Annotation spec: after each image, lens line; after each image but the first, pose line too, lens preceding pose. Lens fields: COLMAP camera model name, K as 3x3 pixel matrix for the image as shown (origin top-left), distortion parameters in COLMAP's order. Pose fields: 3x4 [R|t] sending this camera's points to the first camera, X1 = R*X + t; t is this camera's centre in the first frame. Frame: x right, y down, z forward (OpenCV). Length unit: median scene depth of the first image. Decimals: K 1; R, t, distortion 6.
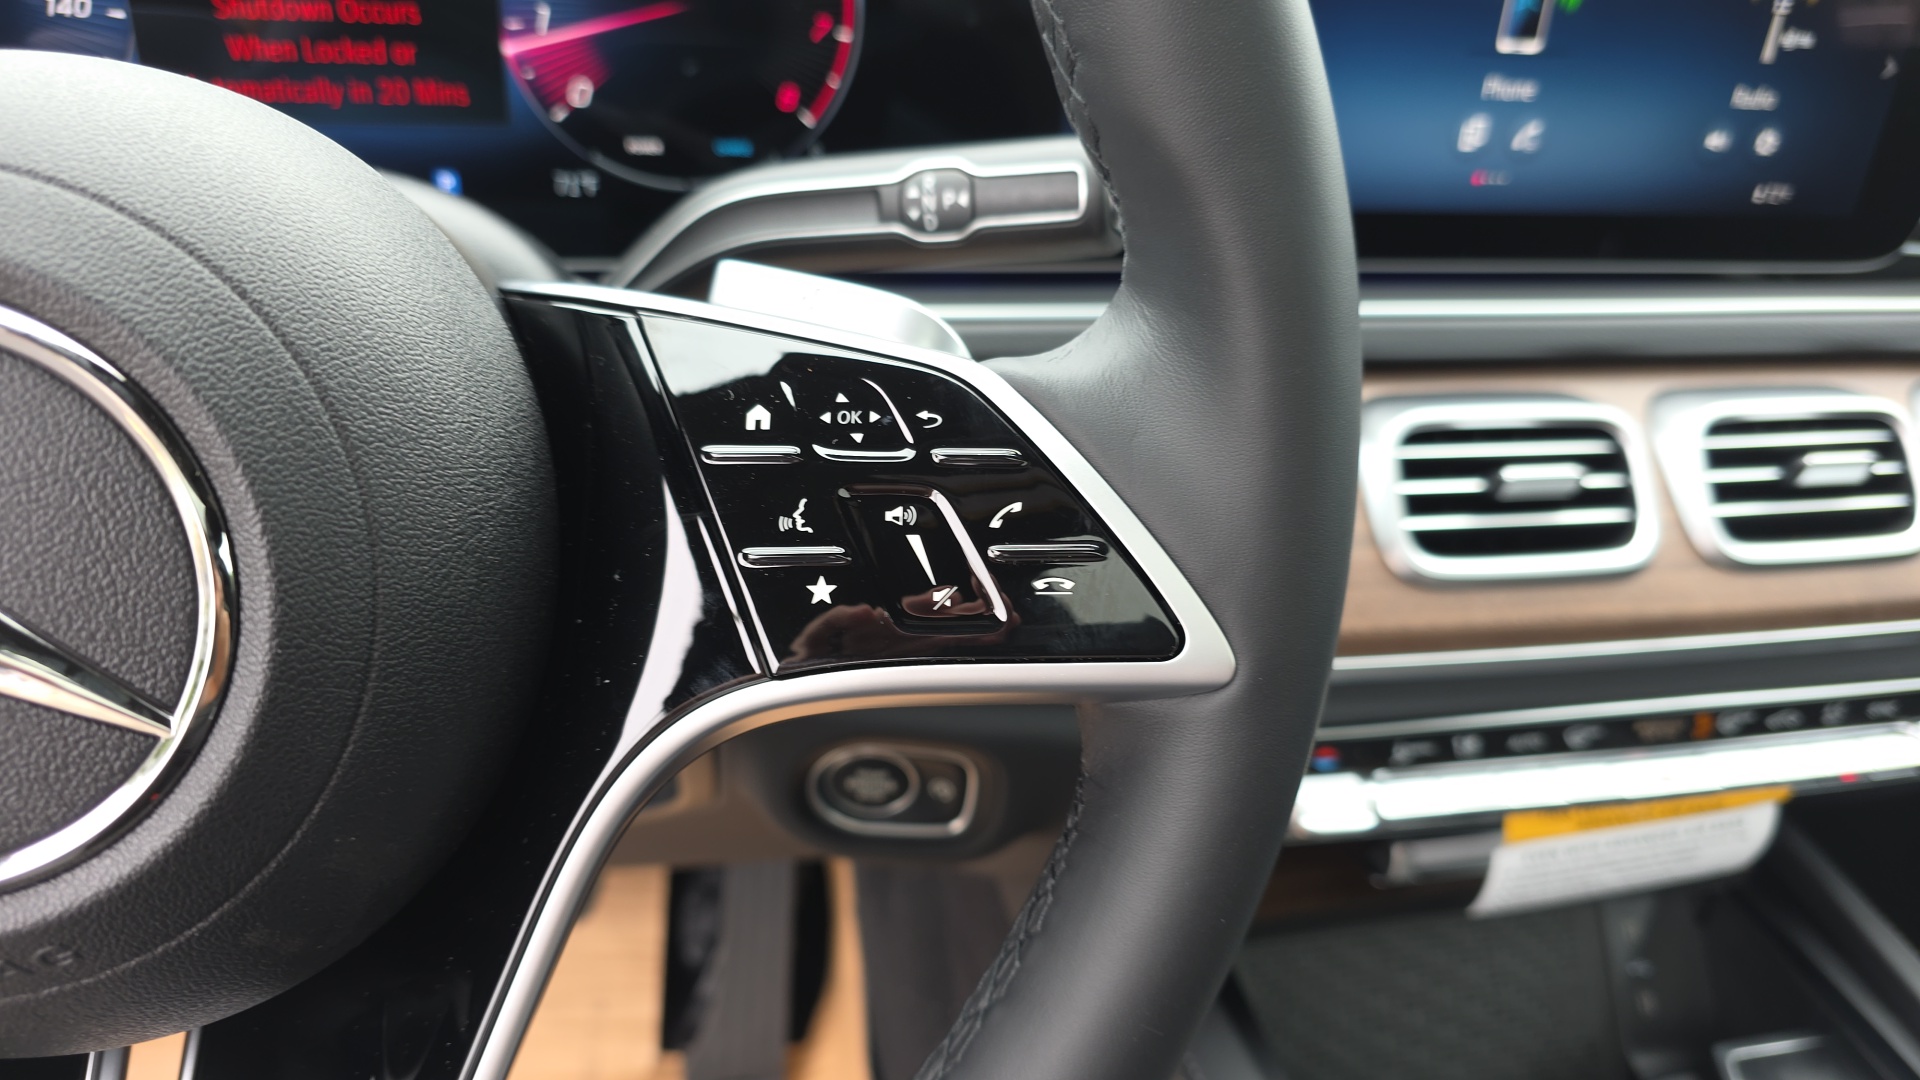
lens RADIAL K [[1346.9, 0, 953.6], [0, 1346.9, 556.0], [0, 0, 1]] dist [0.002706, -0.026664]
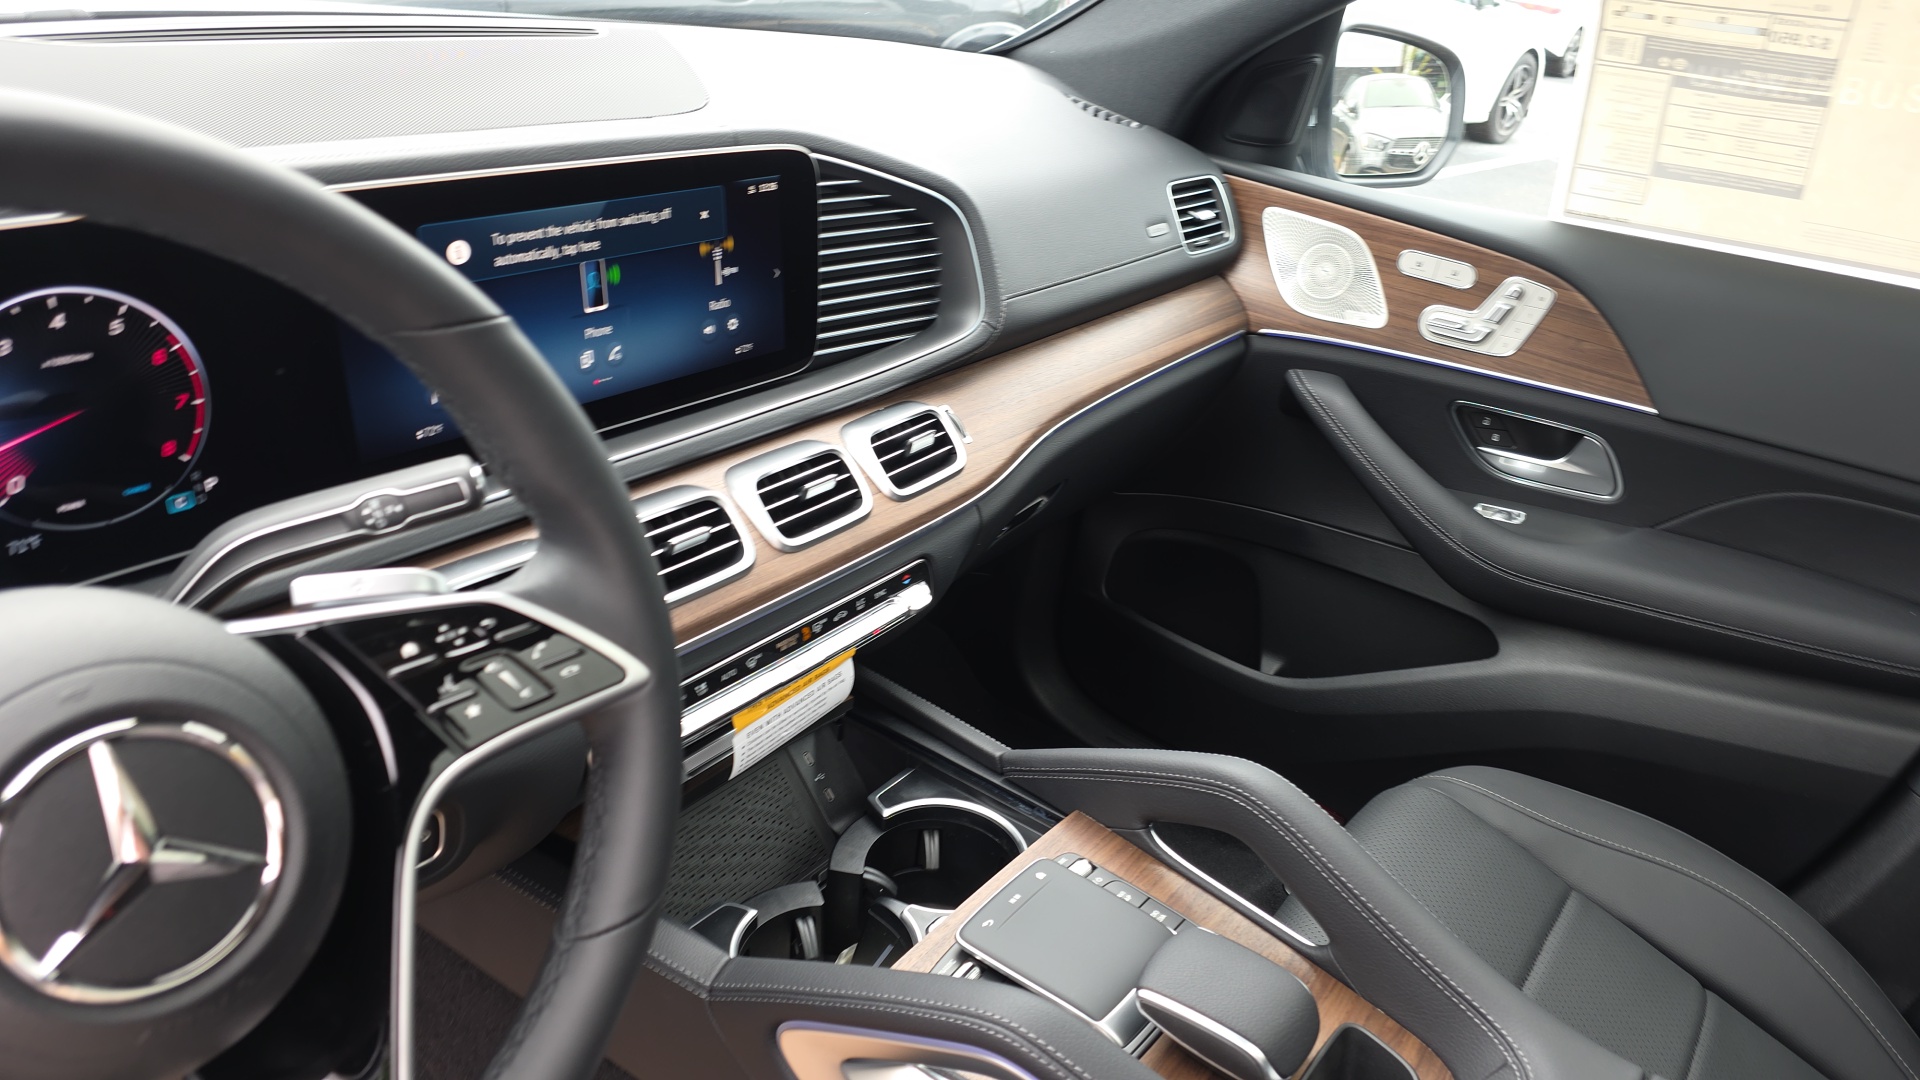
lens RADIAL K [[1313.4, 0, 986.3], [0, 1313.4, 540.3], [0, 0, 1]] dist [0.071885, -0.077523]
pose [[0.735996, -0.296496, 0.608605, -0.385708], [0.309180, 0.946975, 0.087444, -0.090781], [-0.602260, 0.123810, 0.788640, -0.707174]]
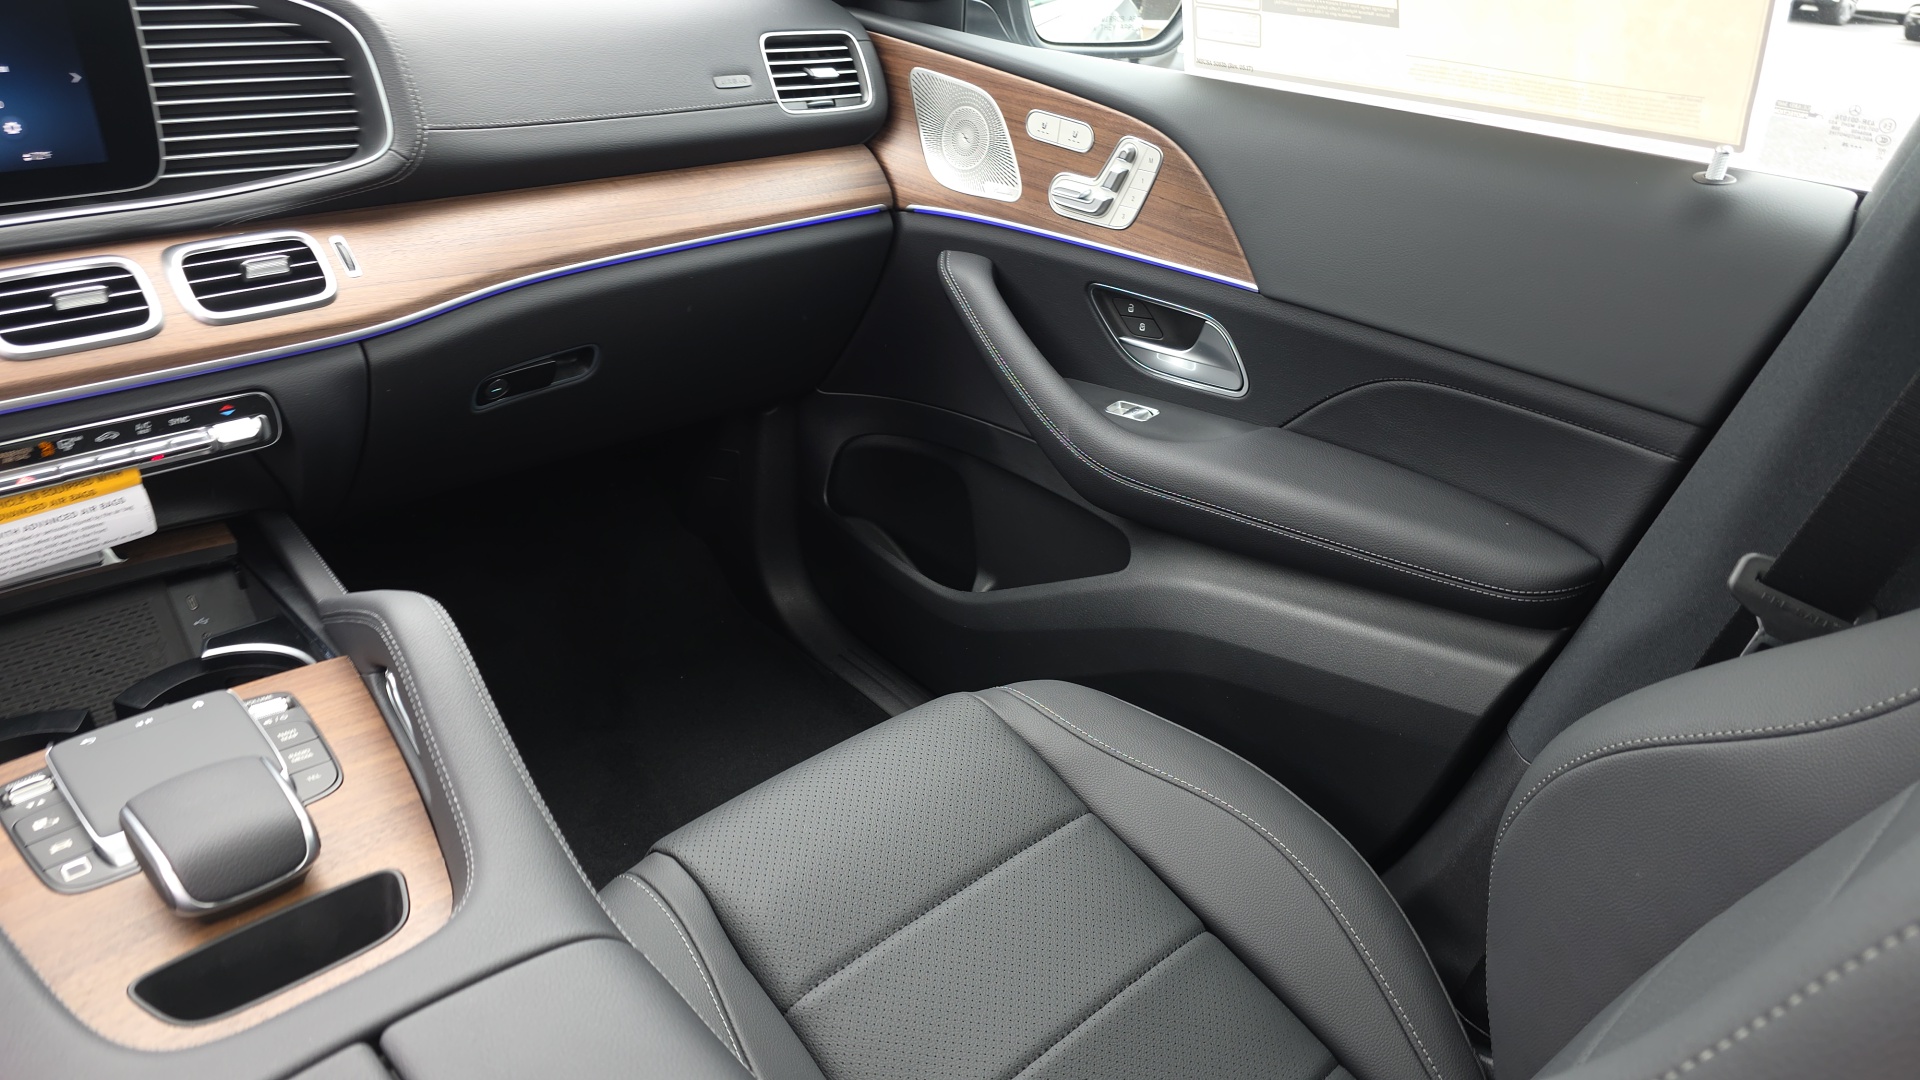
lens RADIAL K [[1313.4, 0, 967.3], [0, 1313.4, 564.4], [0, 0, 1]] dist [0.071885, -0.077523]
pose [[0.847841, -0.275361, 0.453146, 0.841337], [0.275274, 0.958979, 0.067696, 0.557334], [-0.453199, 0.067344, 0.888862, -1.305426]]
